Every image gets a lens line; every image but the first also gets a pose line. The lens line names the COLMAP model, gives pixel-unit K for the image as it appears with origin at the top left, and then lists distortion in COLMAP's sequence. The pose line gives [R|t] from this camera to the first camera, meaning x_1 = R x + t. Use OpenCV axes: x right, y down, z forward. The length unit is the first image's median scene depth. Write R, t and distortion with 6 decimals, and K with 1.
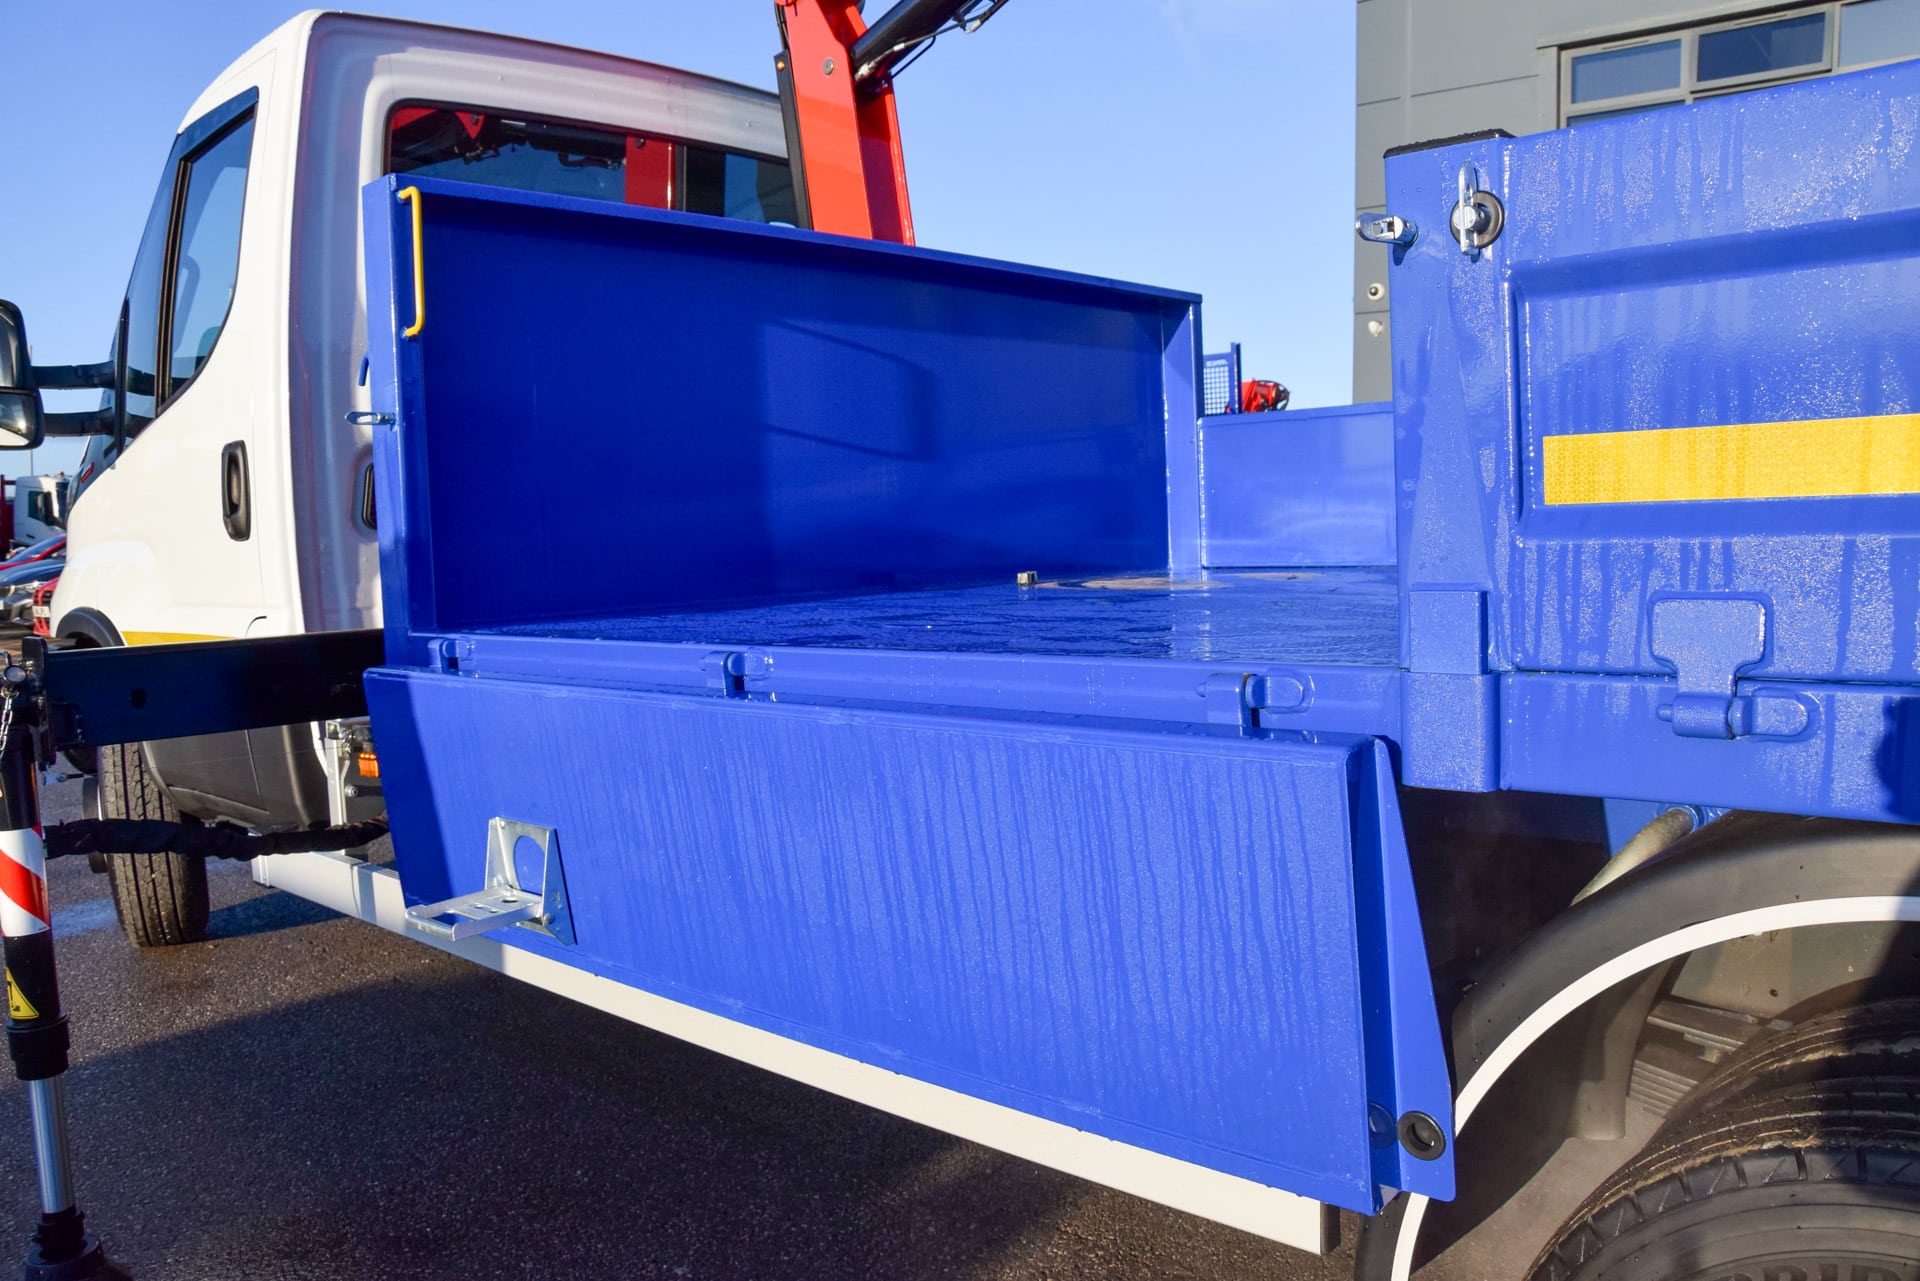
lens RADIAL K [[1438.1, 0, 960.0], [0, 1438.1, 640.5], [0, 0, 1]] dist [-0.078469, 0.002854]
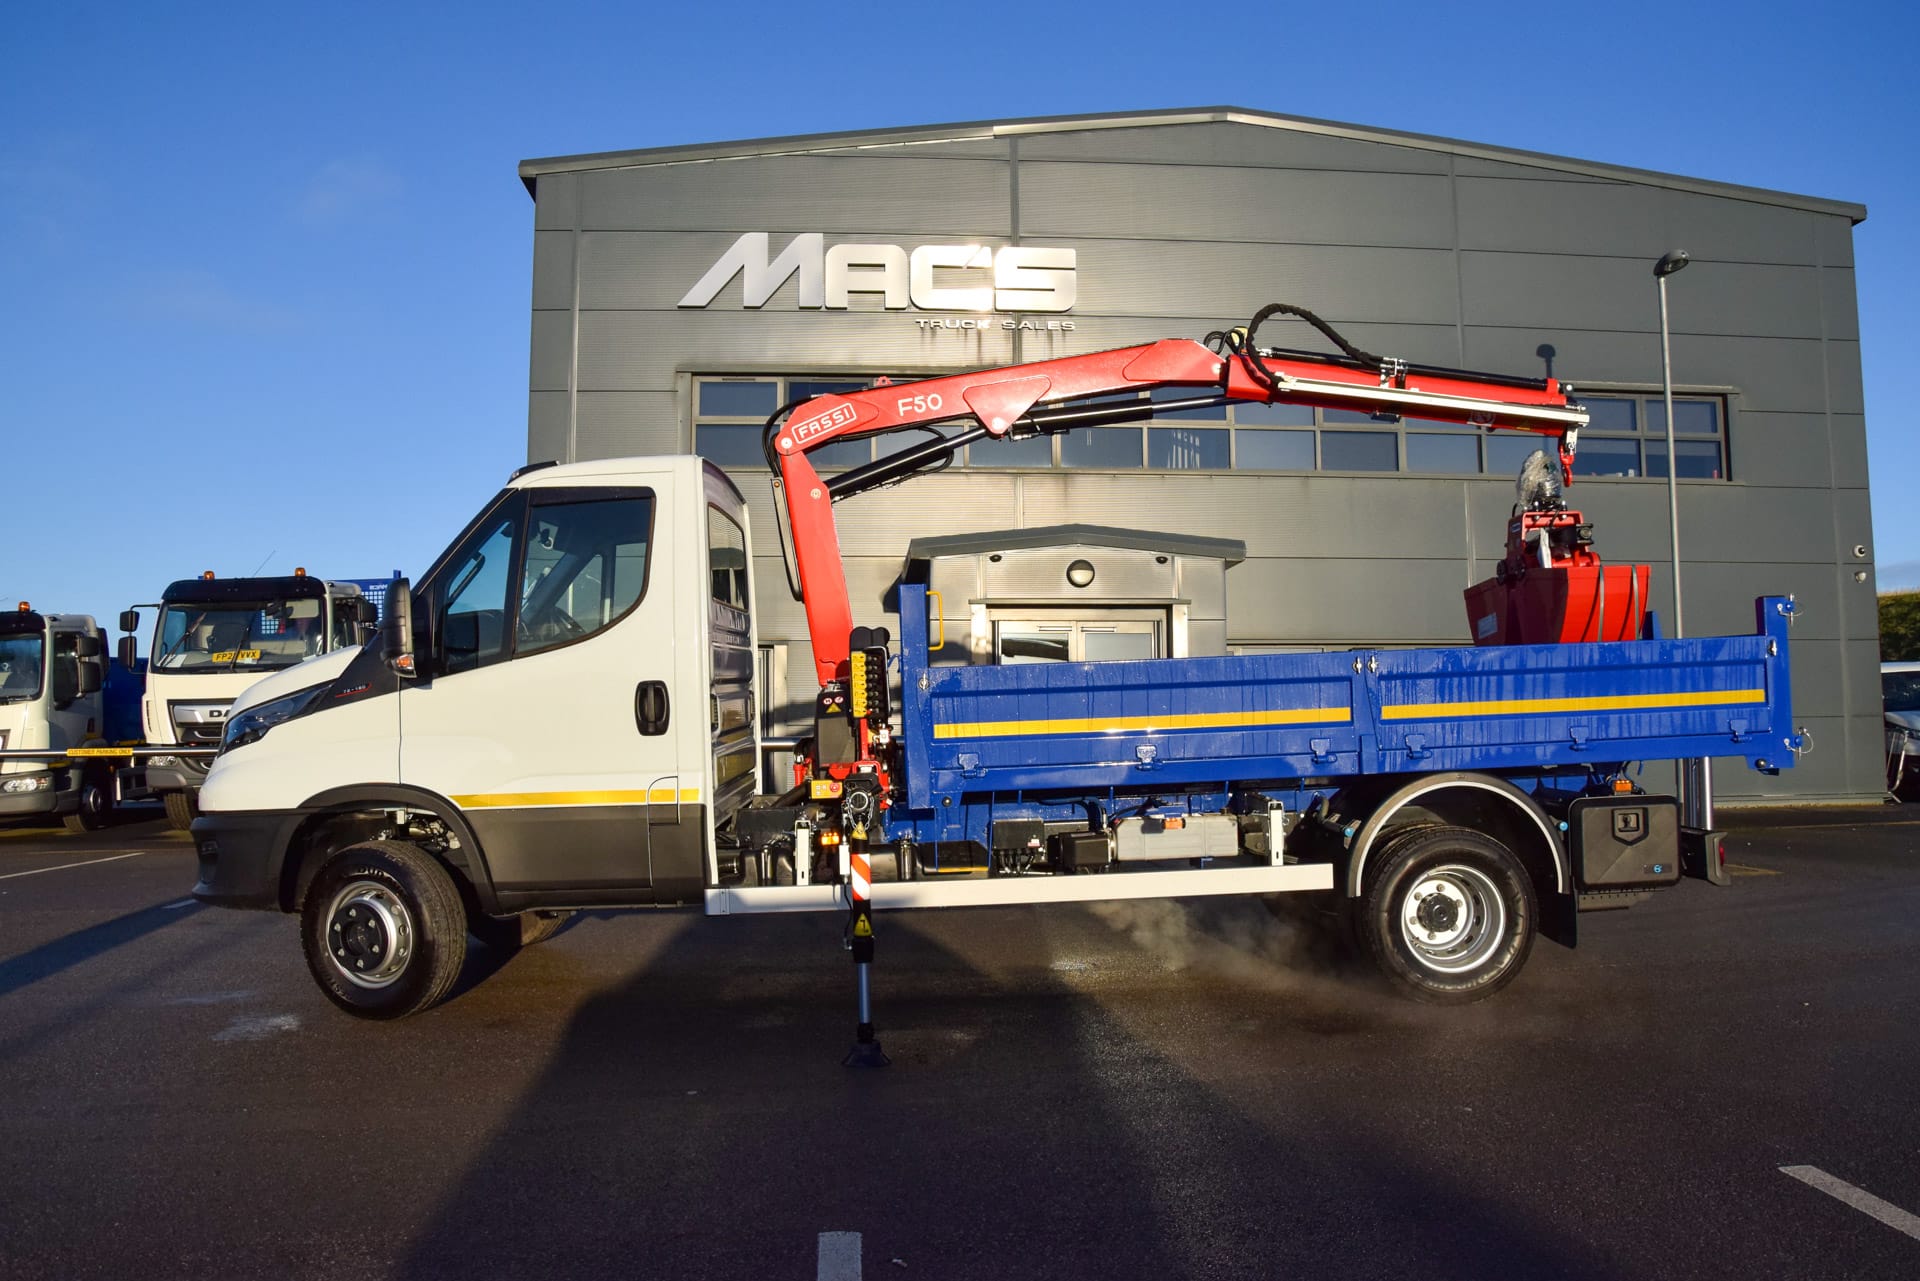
lens RADIAL K [[1582.0, 0, 960.0], [0, 1582.0, 640.5], [0, 0, 1]] dist [-0.094840, 0.001623]
pose [[0.690063, 0.034865, 0.722909, -1.525975], [0.065150, 0.991792, -0.110022, 0.050752], [-0.720811, 0.123020, 0.682127, -0.607679]]
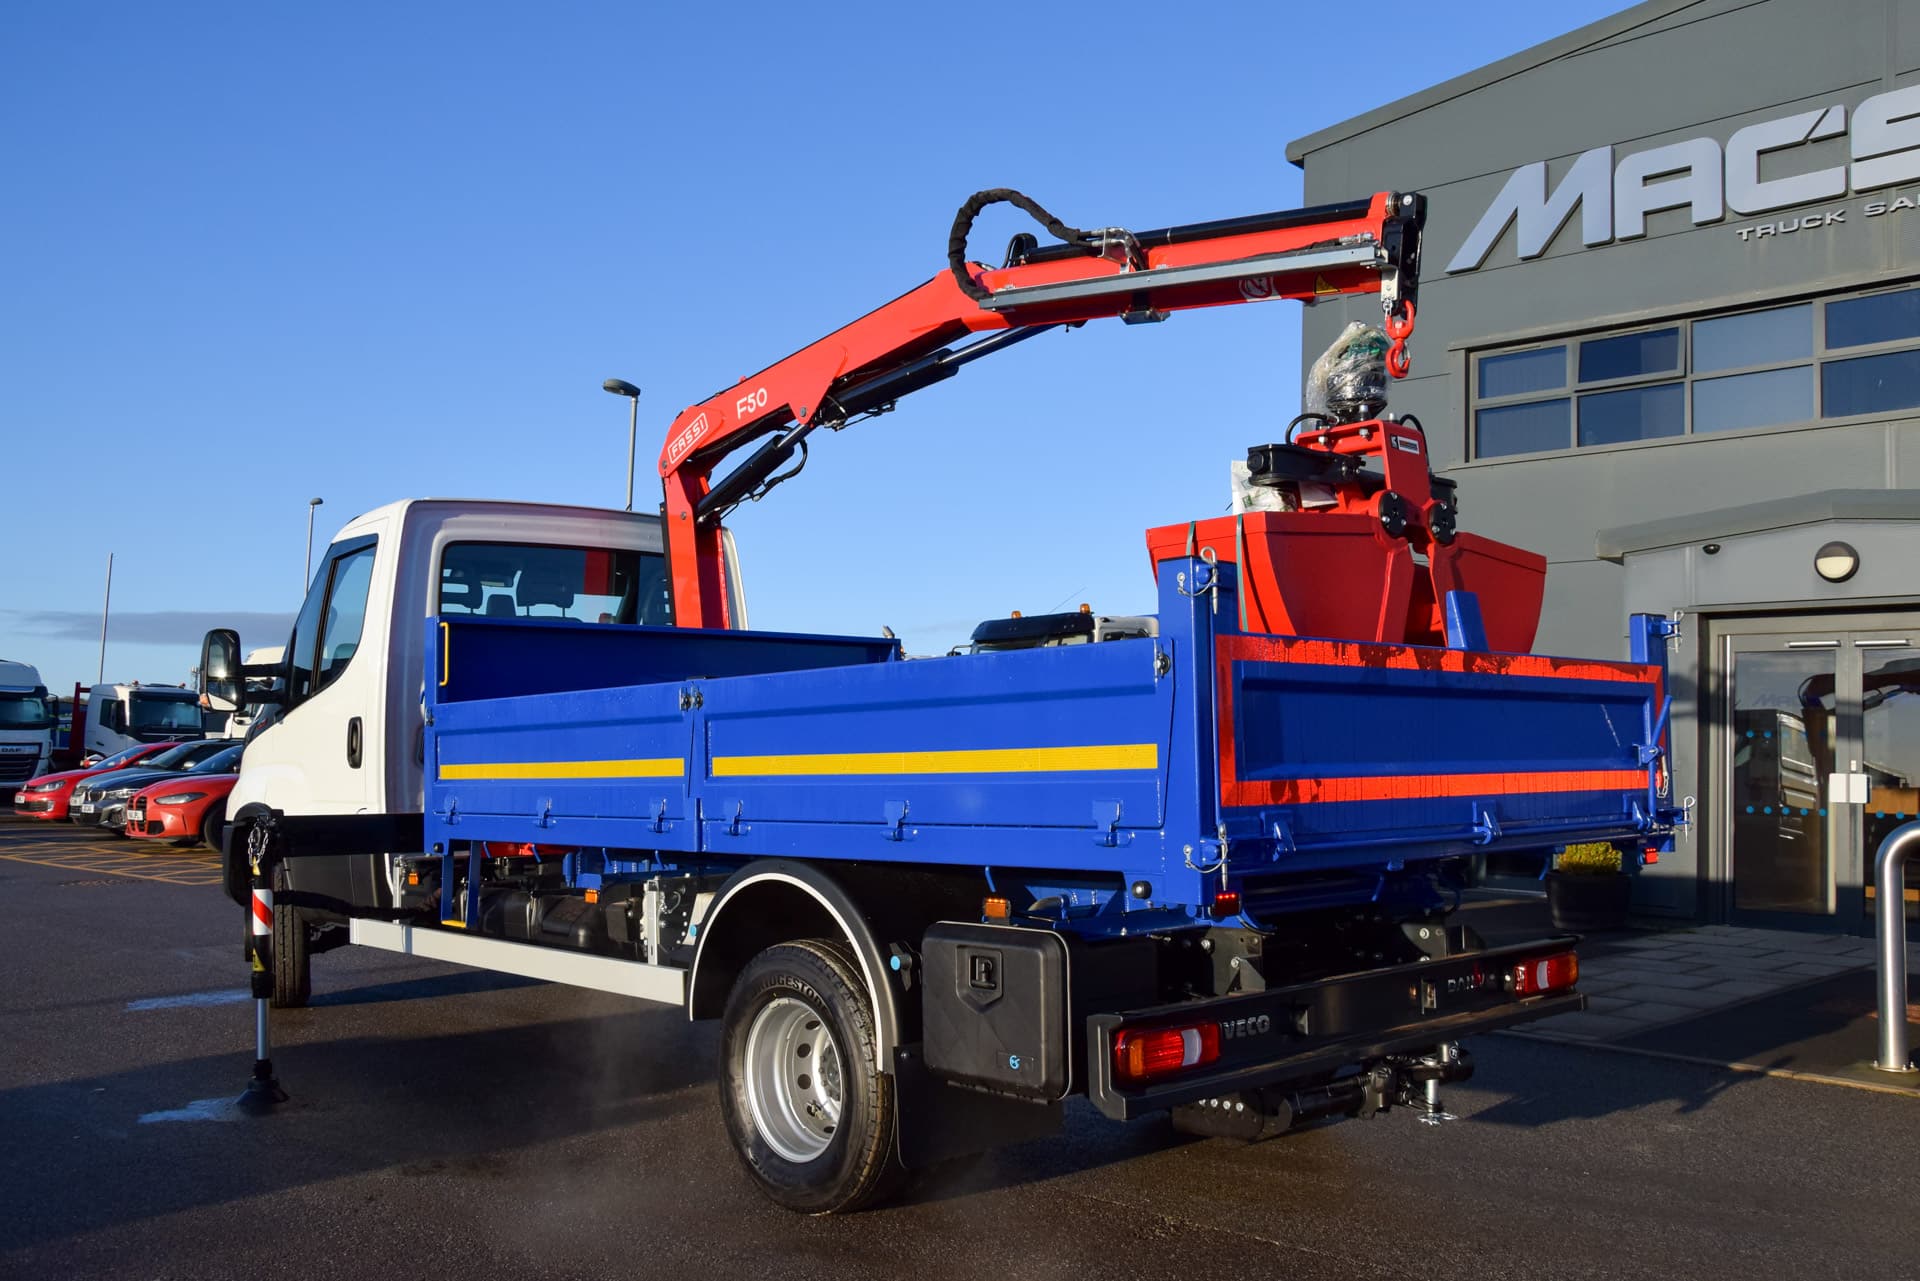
lens RADIAL K [[1682.9, 0, 960.0], [0, 1682.9, 640.5], [0, 0, 1]] dist [-0.067110, -0.003160]
pose [[0.995777, 0.015553, -0.090479, 0.455800], [-0.028658, 0.988958, -0.145399, 0.056928], [0.087218, 0.147378, 0.985227, -1.062317]]
